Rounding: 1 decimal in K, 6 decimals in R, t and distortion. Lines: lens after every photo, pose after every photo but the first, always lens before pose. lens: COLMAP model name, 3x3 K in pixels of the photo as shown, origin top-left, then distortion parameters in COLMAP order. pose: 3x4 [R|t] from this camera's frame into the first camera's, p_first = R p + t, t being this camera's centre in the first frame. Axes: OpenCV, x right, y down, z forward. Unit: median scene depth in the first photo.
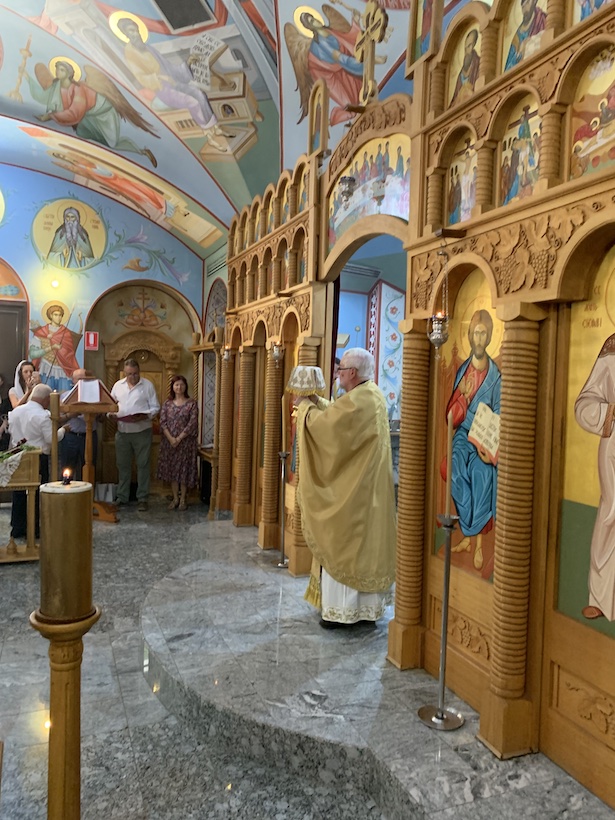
lens RADIAL K [[626.3, 0, 311.2], [0, 626.3, 406.6], [0, 0, 1]] dist [0.011542, -0.004331]
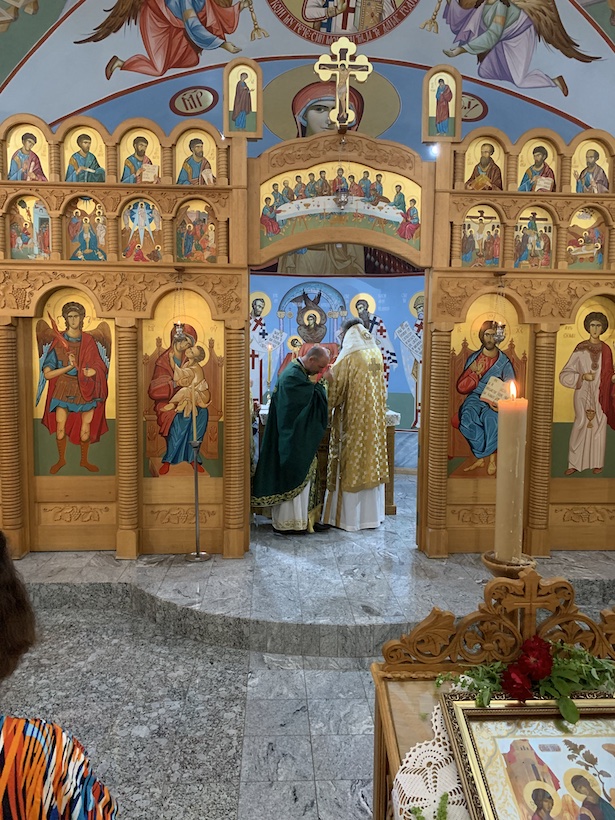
lens RADIAL K [[631.6, 0, 304.2], [0, 631.6, 416.3], [0, 0, 1]] dist [-0.000193, 0.006313]
pose [[0.332752, -0.115316, 0.935937, -1.463899], [0.037945, 0.993329, 0.108897, -0.102047], [-0.942251, -0.000722, 0.334908, 0.893067]]
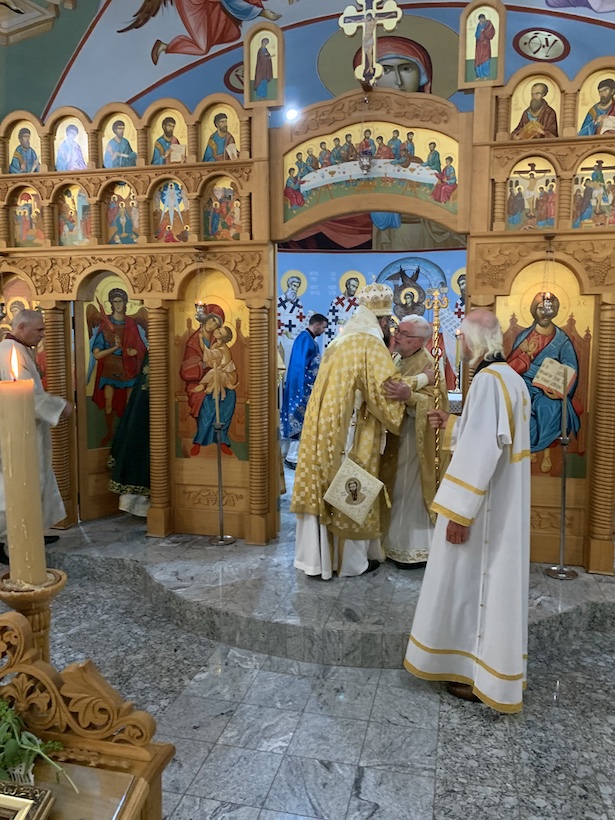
lens RADIAL K [[632.2, 0, 313.3], [0, 632.2, 407.9], [0, 0, 1]] dist [-0.000726, 0.005200]
pose [[0.578703, -0.117153, 0.807080, -1.197550], [0.047561, 0.992792, 0.110007, -0.075538], [-0.814150, -0.025276, 0.580104, 0.583364]]
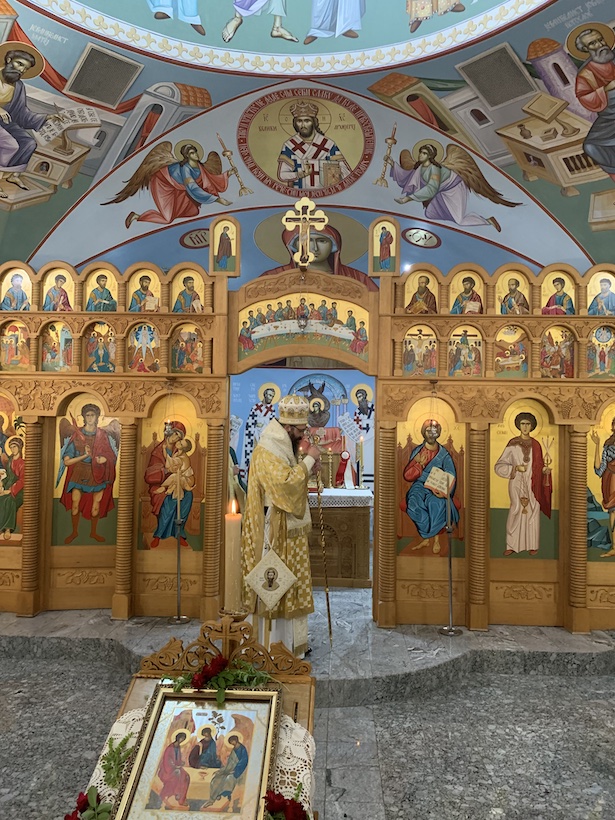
lens RADIAL K [[631.8, 0, 313.3], [0, 631.8, 406.3], [0, 0, 1]] dist [0.061141, -0.115250]
pose [[0.415853, 0.000054, 0.909432, -1.651941], [0.033957, 0.999302, -0.015586, -0.174739], [-0.908798, 0.037363, 0.415561, 0.506348]]
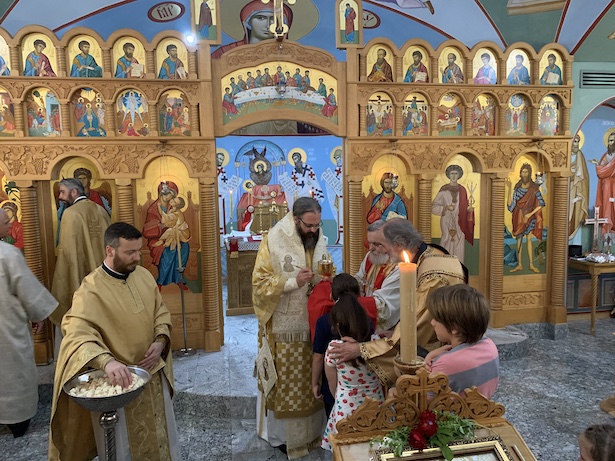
lens RADIAL K [[474.2, 0, 314.4], [0, 474.2, 234.1], [0, 0, 1]] dist [-0.000726, 0.005200]
pose [[0.204473, -0.137071, 0.969228, -1.535166], [0.066465, 0.989806, 0.125960, -0.164925], [-0.976613, 0.038664, 0.211499, 0.892014]]
